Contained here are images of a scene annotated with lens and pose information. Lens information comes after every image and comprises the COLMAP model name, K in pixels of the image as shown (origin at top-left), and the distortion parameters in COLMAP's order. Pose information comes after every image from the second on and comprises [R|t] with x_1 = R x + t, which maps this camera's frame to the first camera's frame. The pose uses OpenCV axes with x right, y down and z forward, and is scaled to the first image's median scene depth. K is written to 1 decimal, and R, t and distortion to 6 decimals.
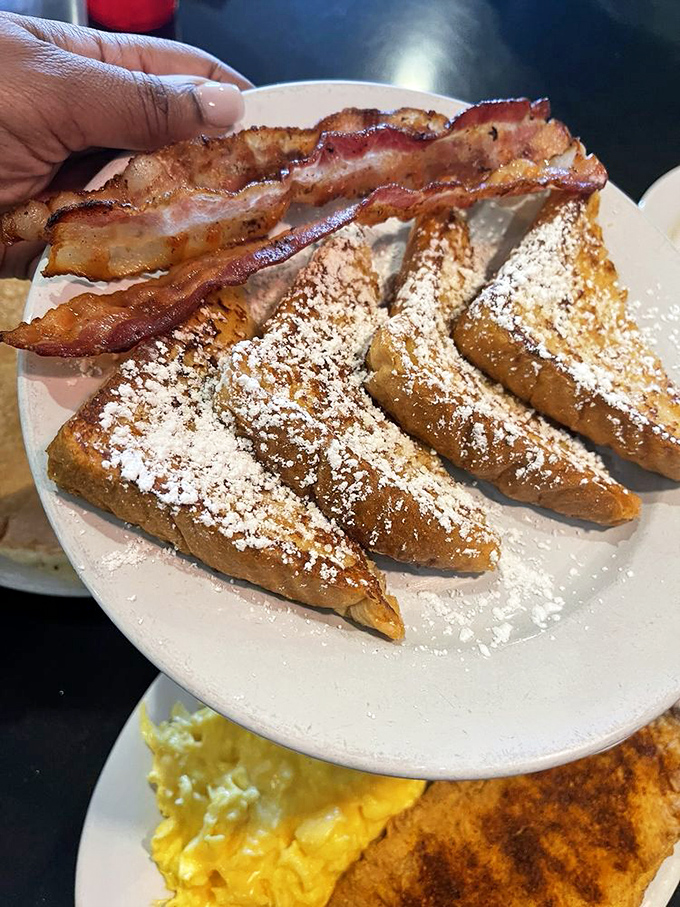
lens RADIAL K [[700.8, 0, 340.0], [0, 700.8, 453.5], [0, 0, 1]] dist [0.082519, -0.116797]
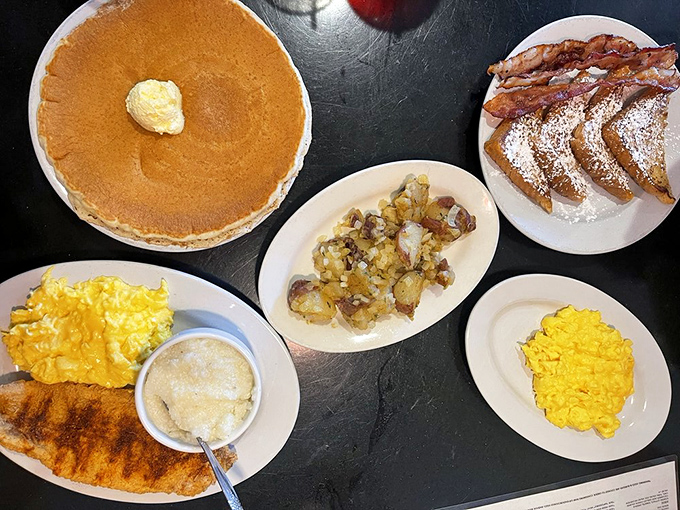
lens RADIAL K [[525.4, 0, 340.0], [0, 525.4, 255.0], [0, 0, 1]] dist [0.082519, -0.116797]
pose [[0.947081, 0.316652, -0.052620, -0.705001], [-0.265548, 0.864989, 0.425768, -0.421081], [0.180336, -0.389264, 0.903301, -1.722071]]
